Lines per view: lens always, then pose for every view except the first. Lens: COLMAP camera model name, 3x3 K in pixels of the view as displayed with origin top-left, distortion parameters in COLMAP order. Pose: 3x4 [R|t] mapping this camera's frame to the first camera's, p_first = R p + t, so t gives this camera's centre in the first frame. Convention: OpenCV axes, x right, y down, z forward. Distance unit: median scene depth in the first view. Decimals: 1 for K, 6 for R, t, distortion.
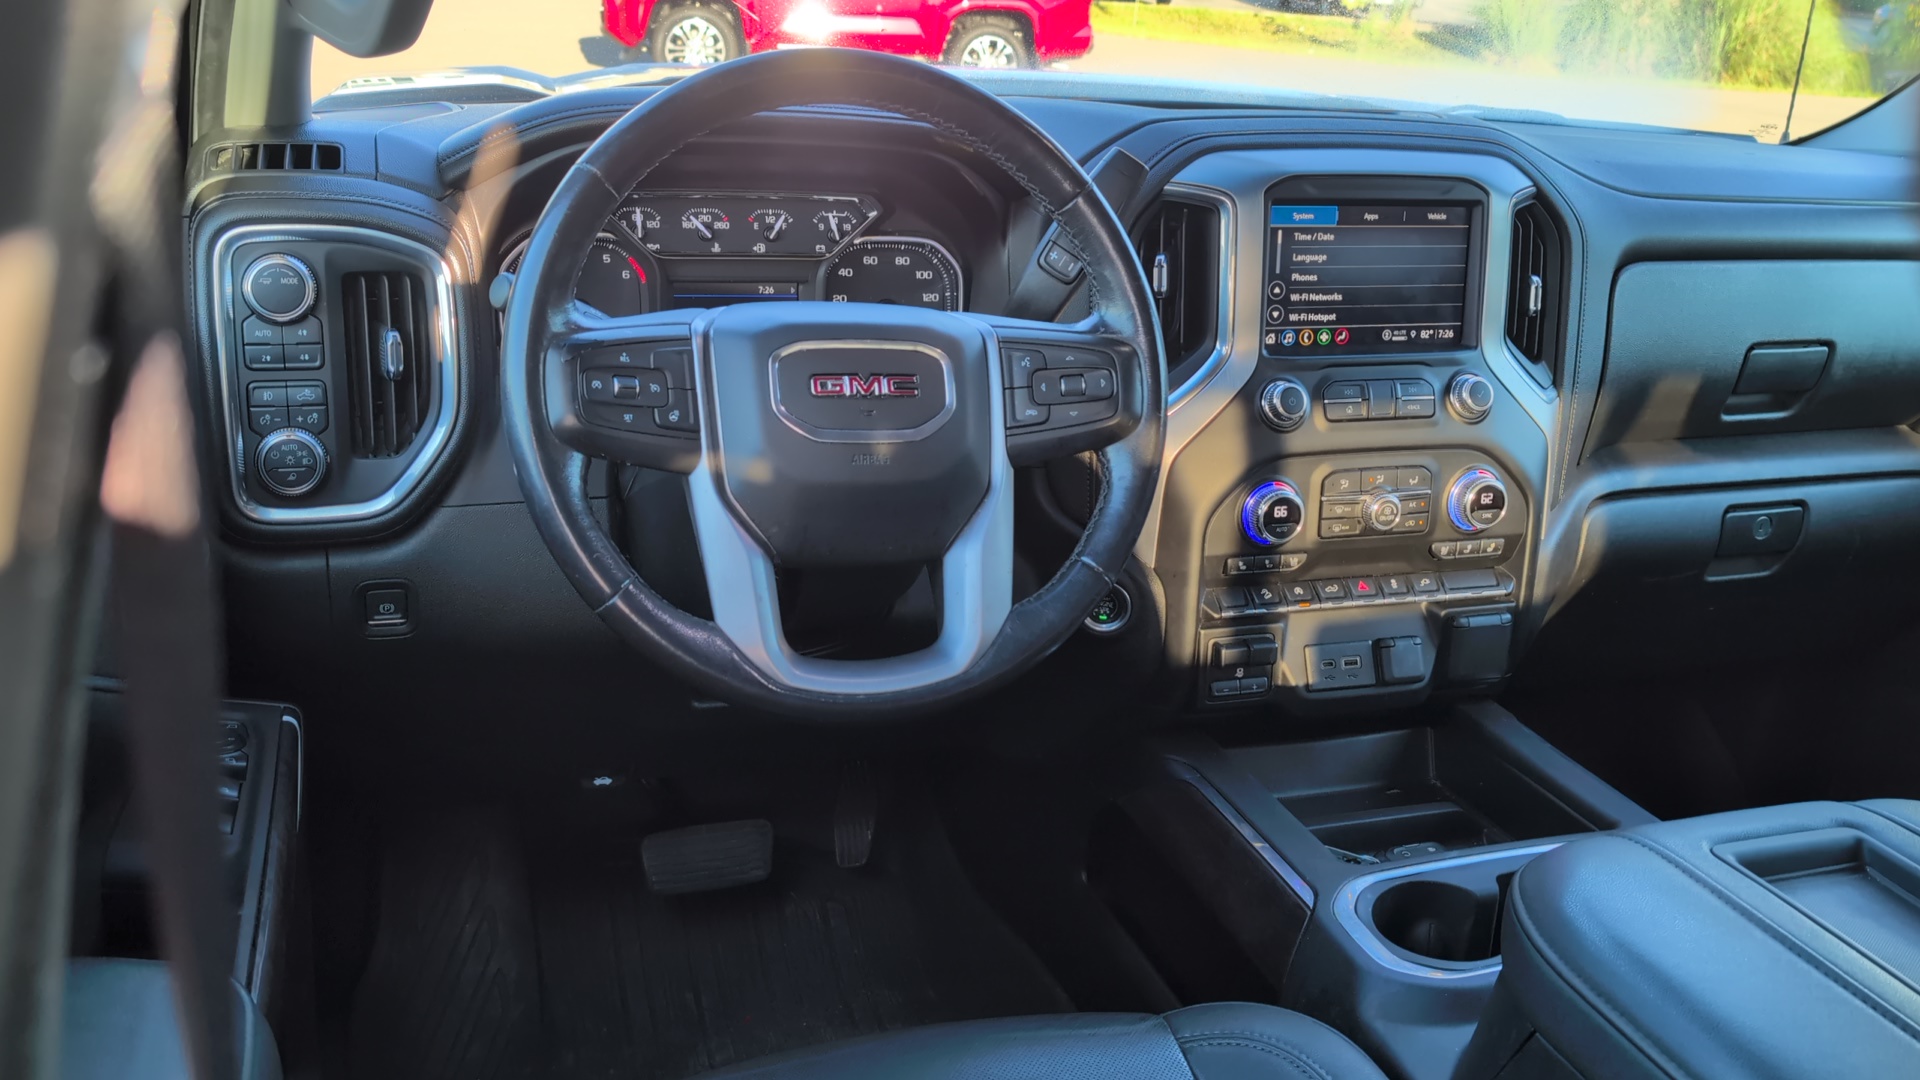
lens RADIAL K [[1606.0, 0, 955.6], [0, 1606.0, 541.4], [0, 0, 1]] dist [0.010069, -0.008193]
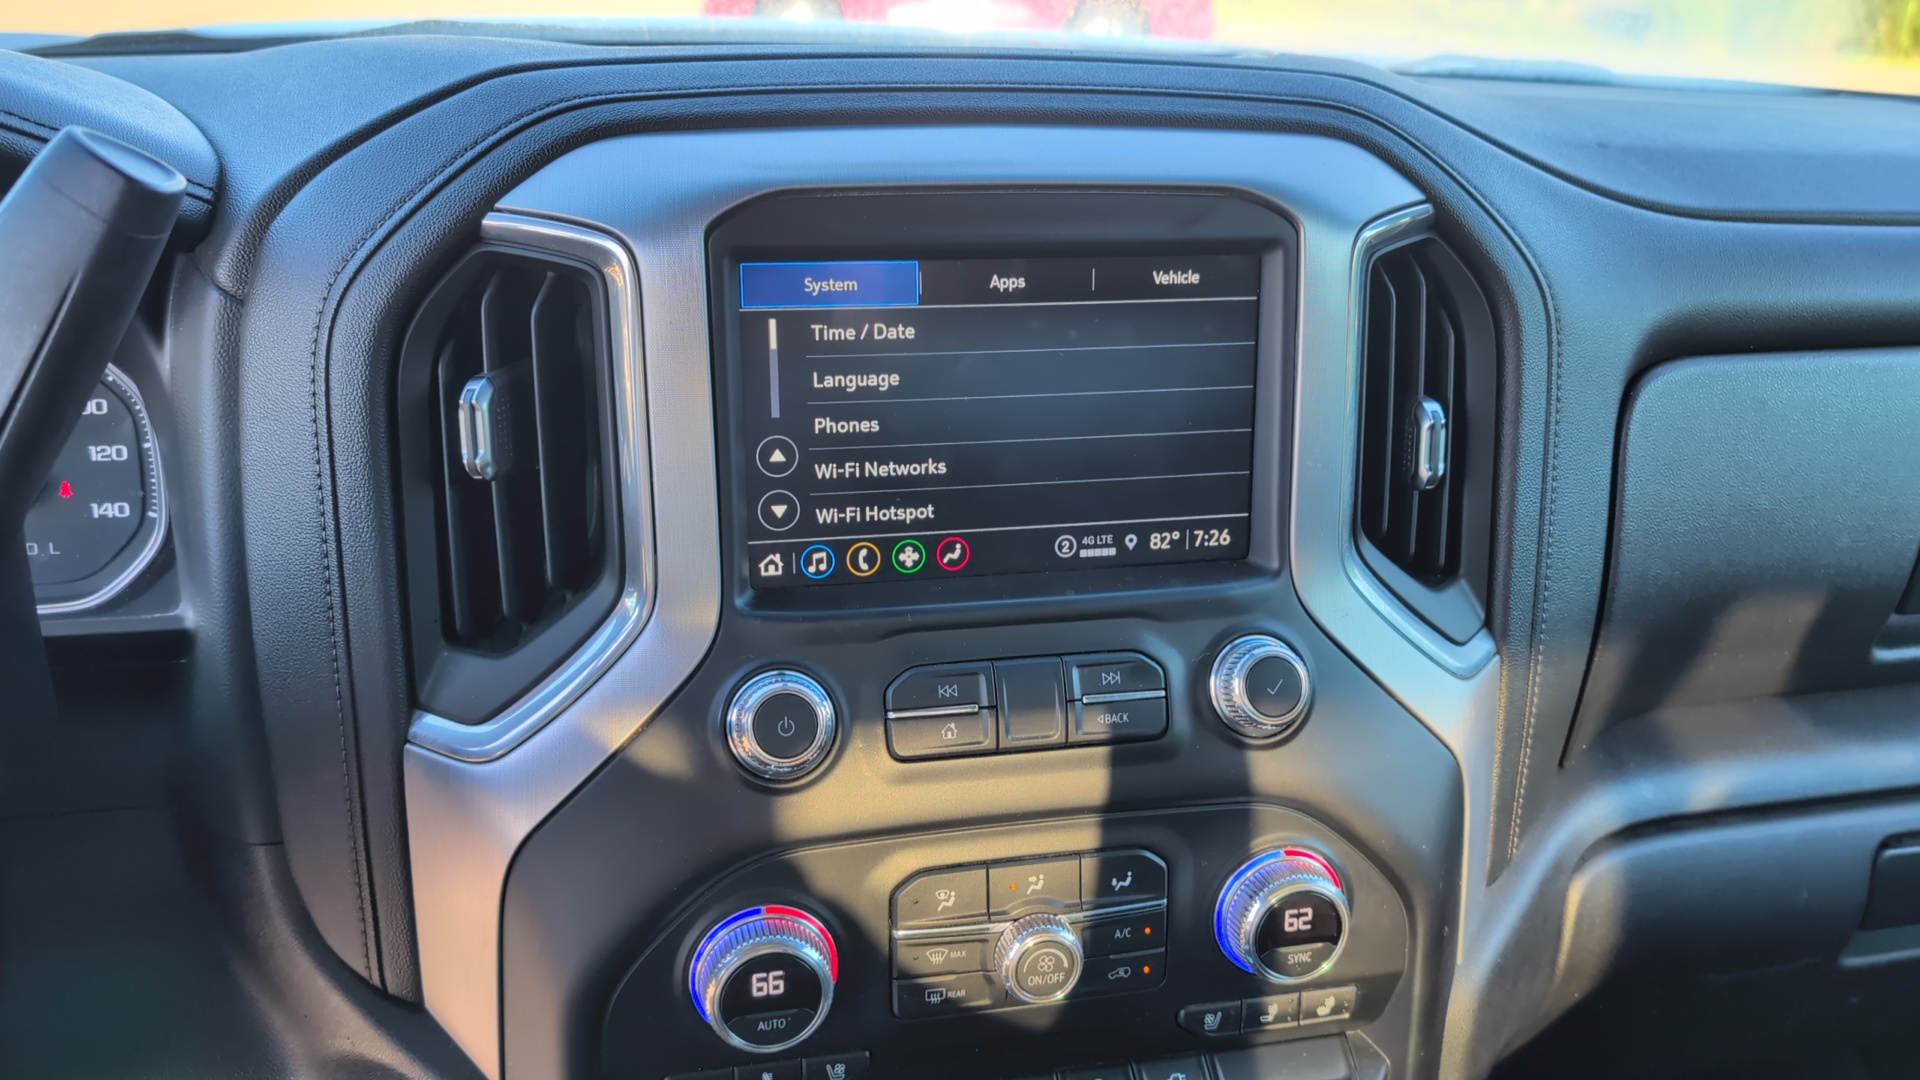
lens RADIAL K [[1606.0, 0, 955.6], [0, 1606.0, 541.4], [0, 0, 1]] dist [0.010069, -0.008193]
pose [[0.995890, 0.002622, -0.090531, 0.281631], [-0.002586, 0.999997, 0.000519, -0.131654], [0.090532, -0.000283, 0.995894, 0.565483]]
